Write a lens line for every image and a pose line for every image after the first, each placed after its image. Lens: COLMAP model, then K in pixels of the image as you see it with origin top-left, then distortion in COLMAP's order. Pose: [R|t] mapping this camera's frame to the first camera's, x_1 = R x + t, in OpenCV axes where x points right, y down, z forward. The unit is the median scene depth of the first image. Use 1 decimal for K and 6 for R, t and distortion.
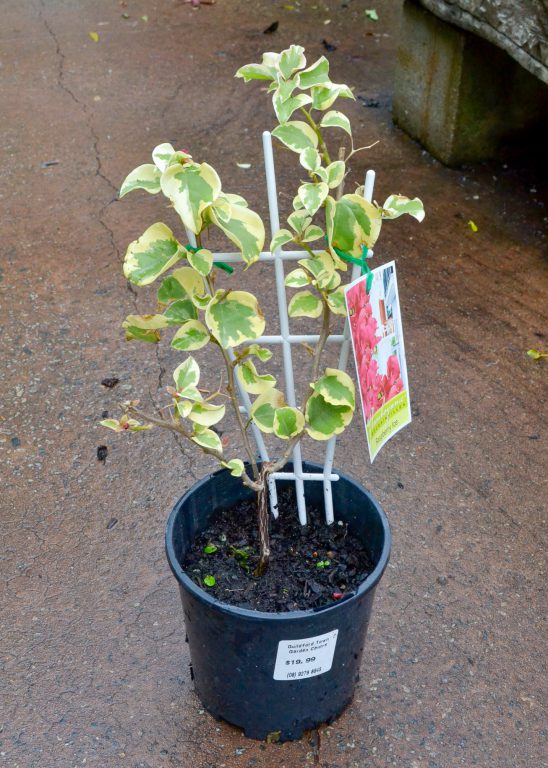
lens RADIAL K [[884.6, 0, 273.2], [0, 884.6, 384.2], [0, 0, 1]] dist [-0.066324, 0.000000]
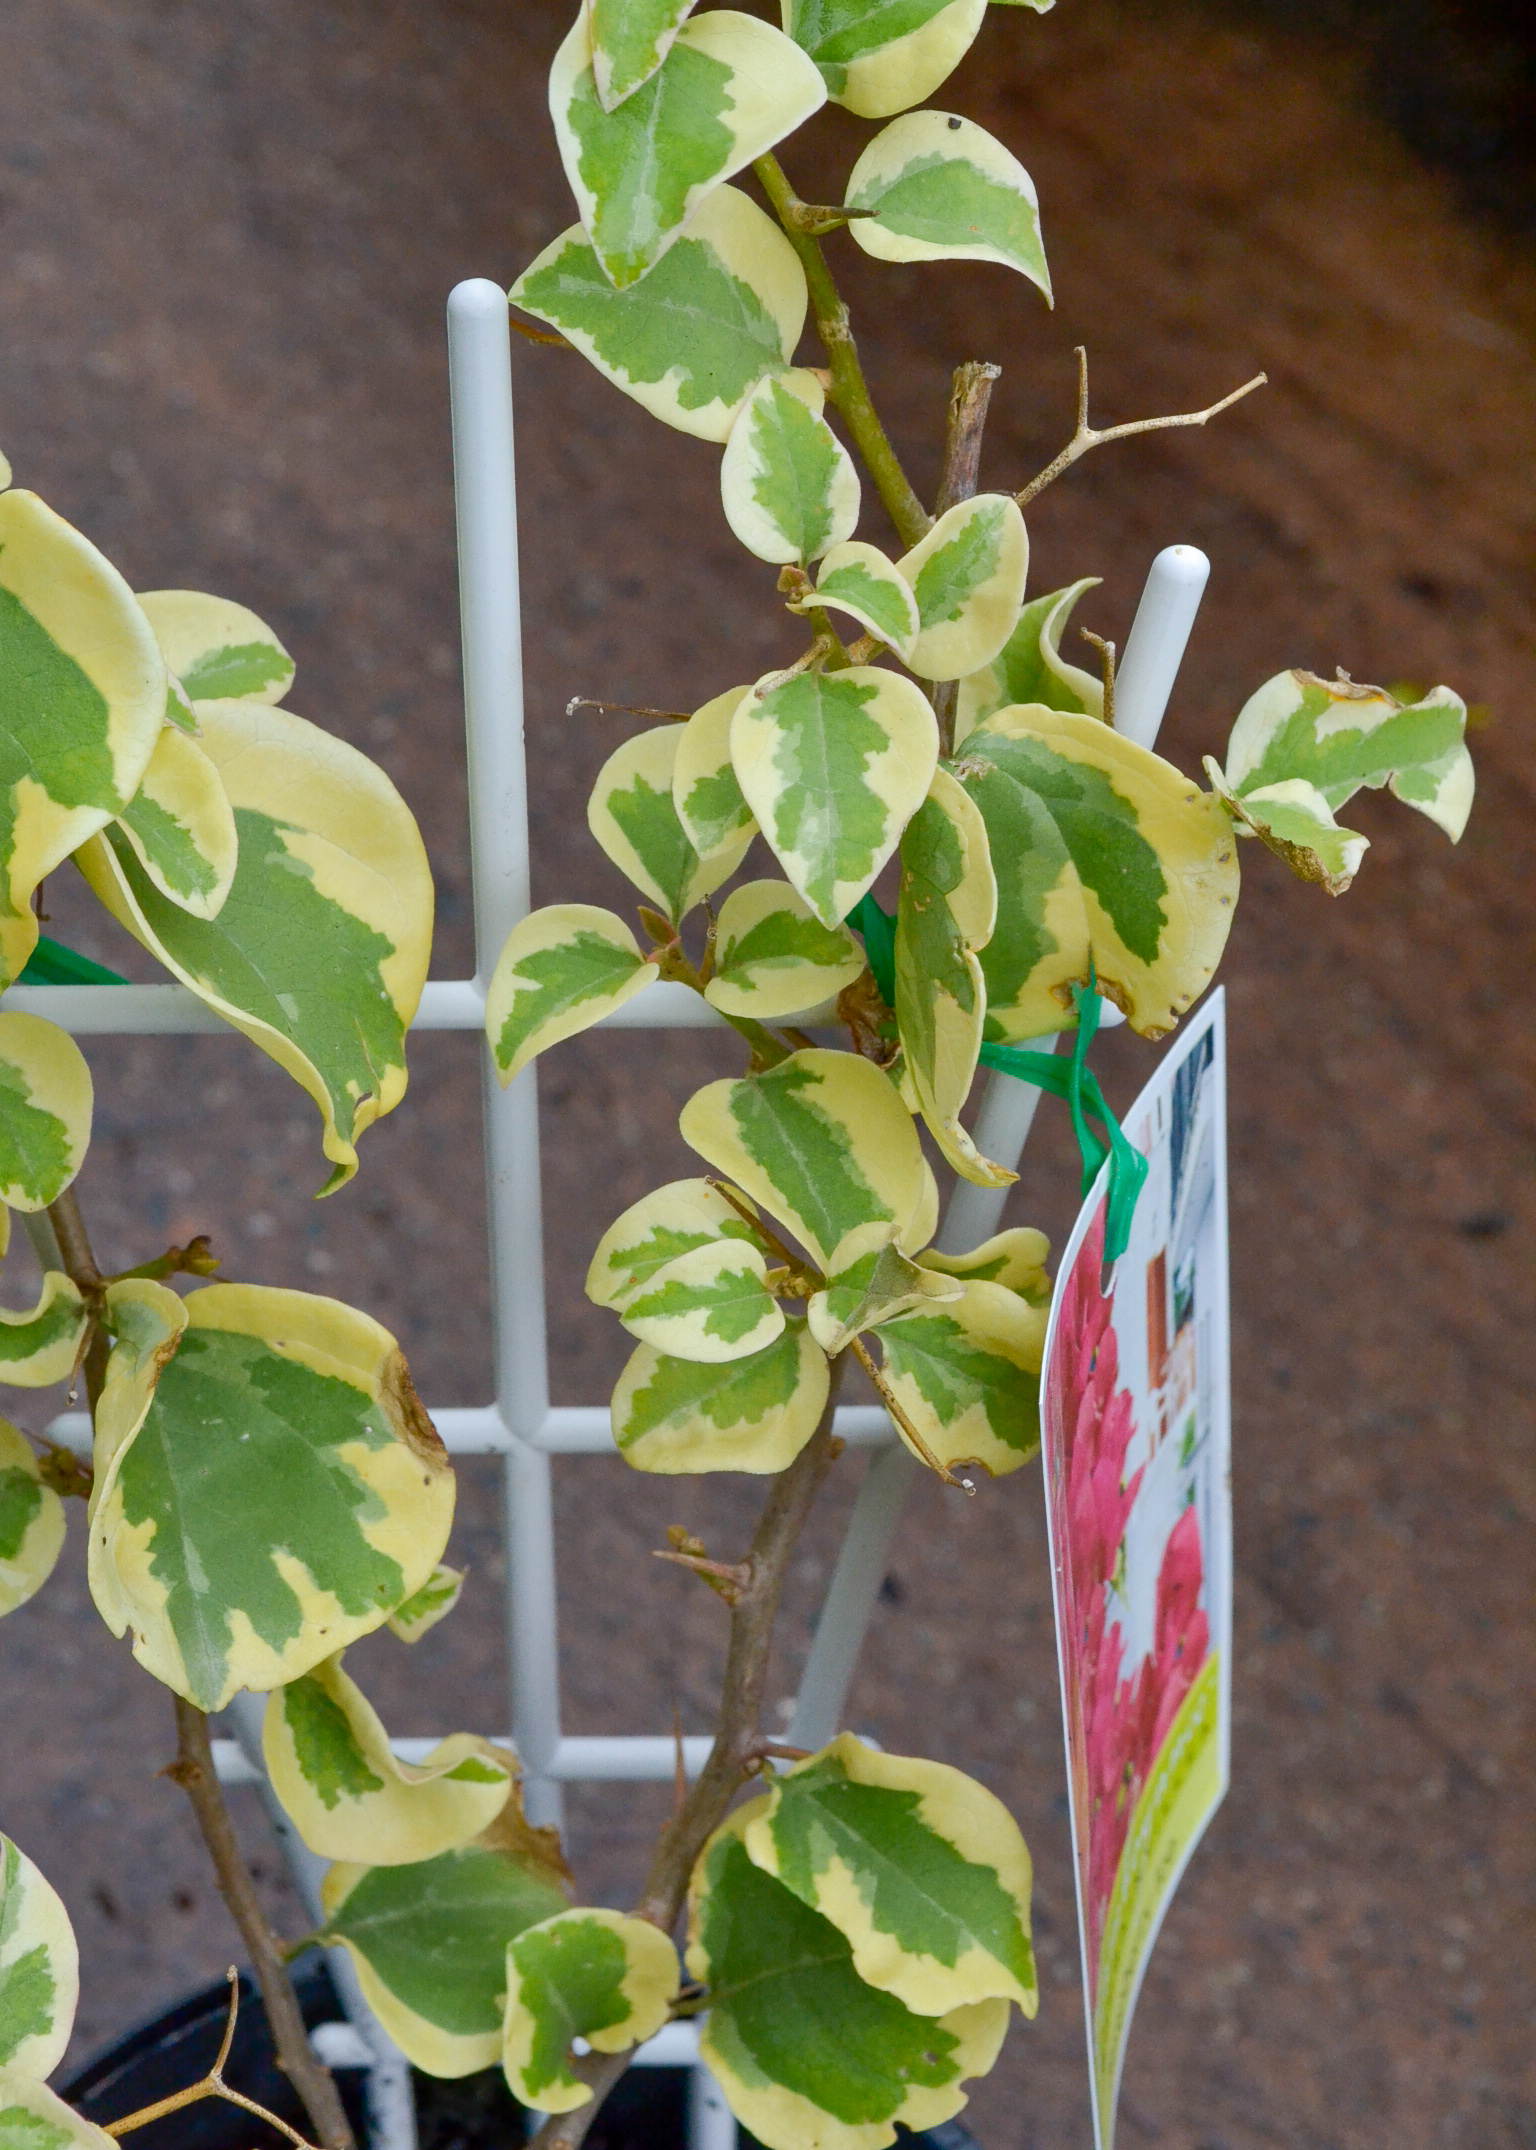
lens RADIAL K [[3818.3, 0, 770.7], [0, 3818.3, 1074.8], [0, 0, 1]] dist [-0.019764, 0.000000]
pose [[0.974445, -0.051737, 0.218588, -0.097982], [0.007143, 0.979758, 0.200056, -0.274781], [-0.224514, -0.193382, 0.955090, 0.372302]]
